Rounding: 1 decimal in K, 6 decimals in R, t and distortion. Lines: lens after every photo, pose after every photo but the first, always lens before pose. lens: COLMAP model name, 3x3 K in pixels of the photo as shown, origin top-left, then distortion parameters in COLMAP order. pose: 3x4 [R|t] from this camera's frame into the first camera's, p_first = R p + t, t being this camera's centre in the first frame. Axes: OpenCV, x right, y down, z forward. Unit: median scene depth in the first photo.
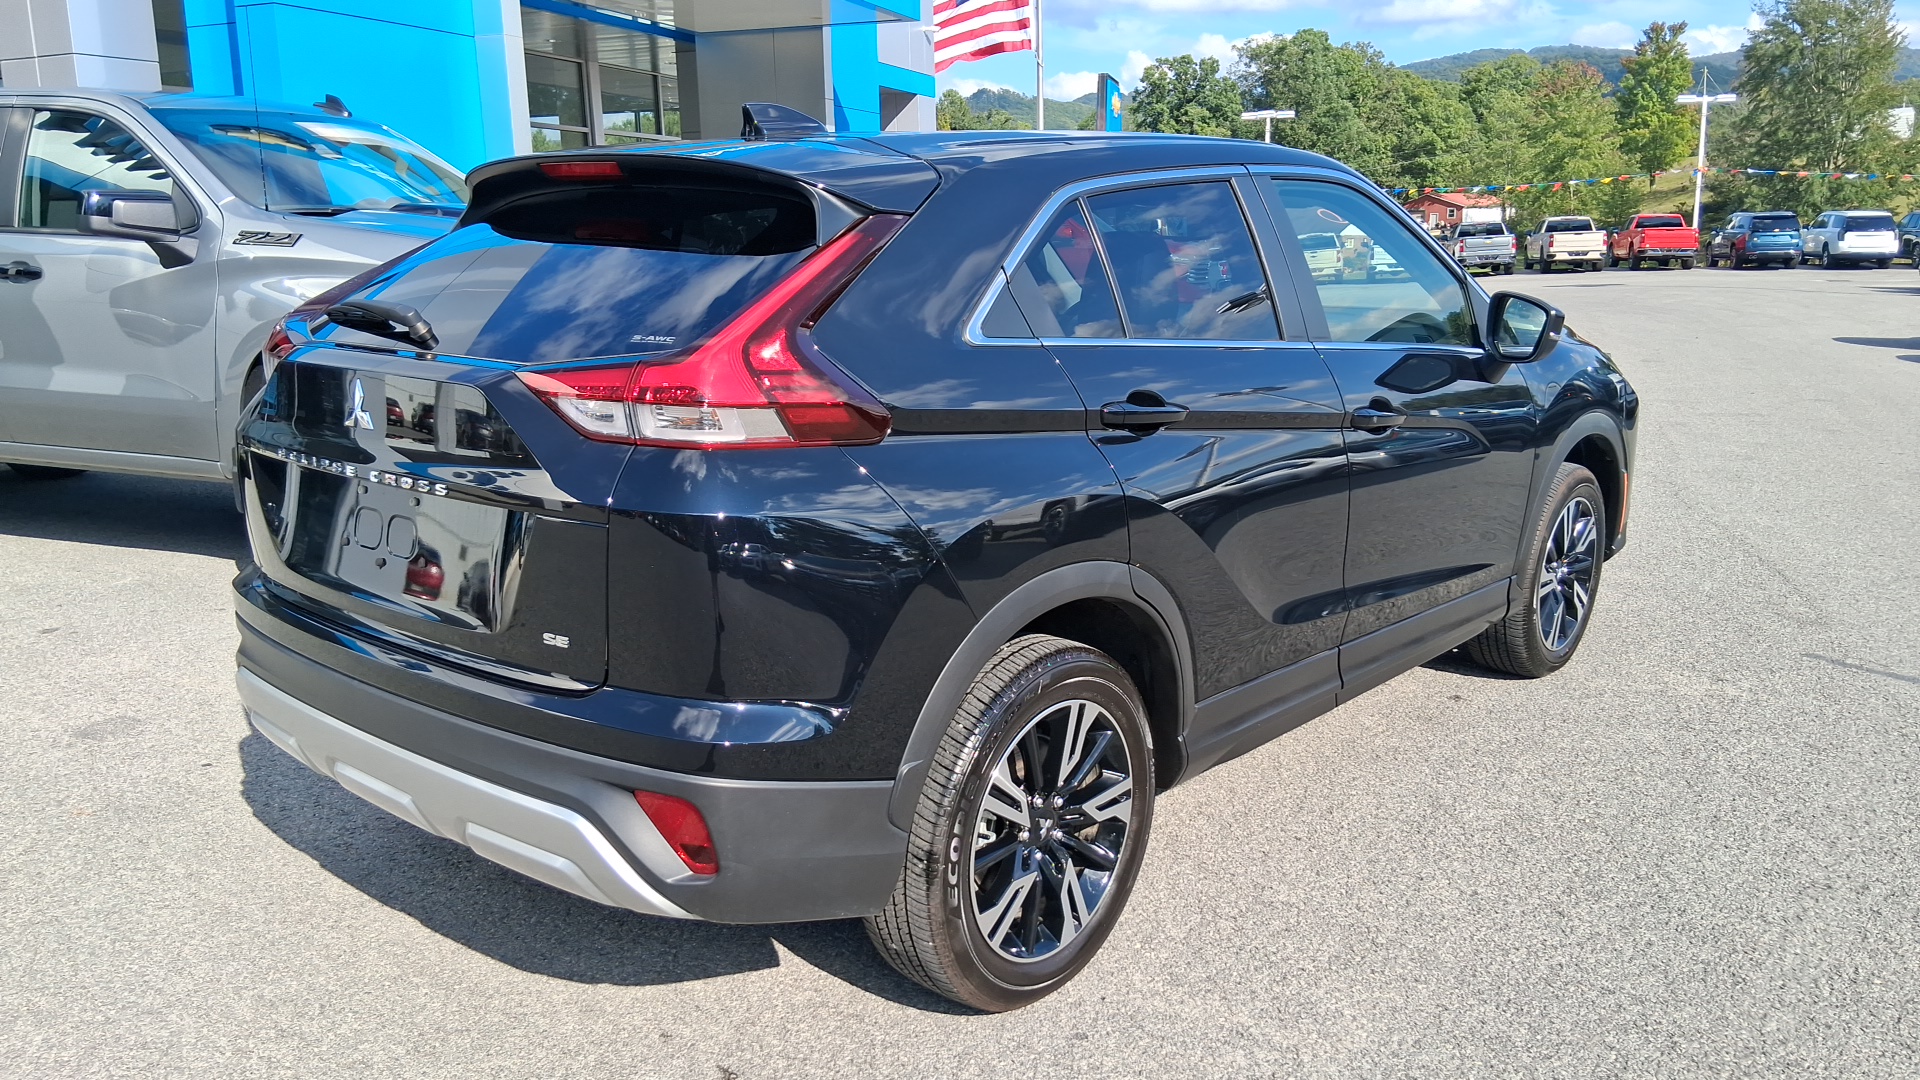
lens RADIAL K [[1480.6, 0, 979.0], [0, 1480.6, 544.1], [0, 0, 1]] dist [0.040946, -0.102251]
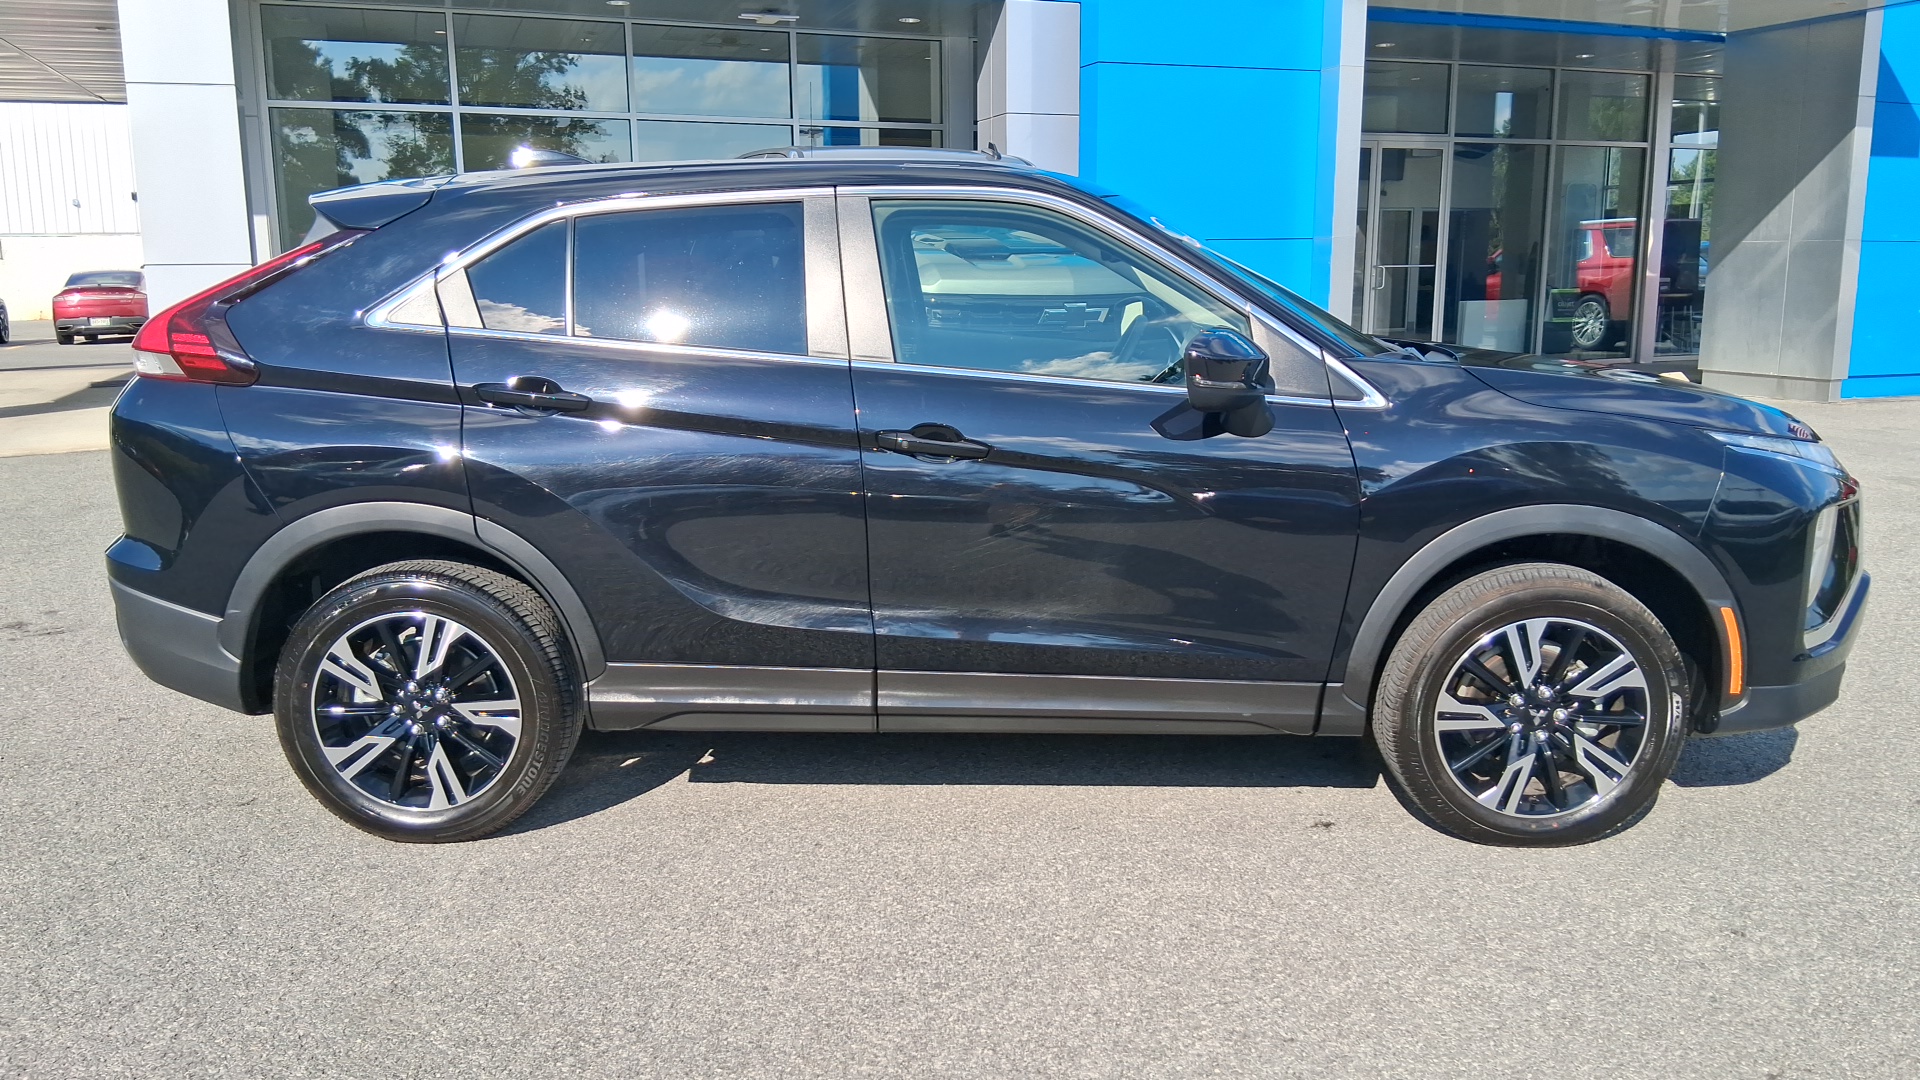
lens RADIAL K [[1480.6, 0, 973.1], [0, 1480.6, 556.2], [0, 0, 1]] dist [0.040946, -0.102251]
pose [[0.627558, 0.159751, -0.762004, 1.284852], [-0.165160, 0.983764, 0.070222, -0.105755], [0.760850, 0.081784, 0.643754, 0.527999]]
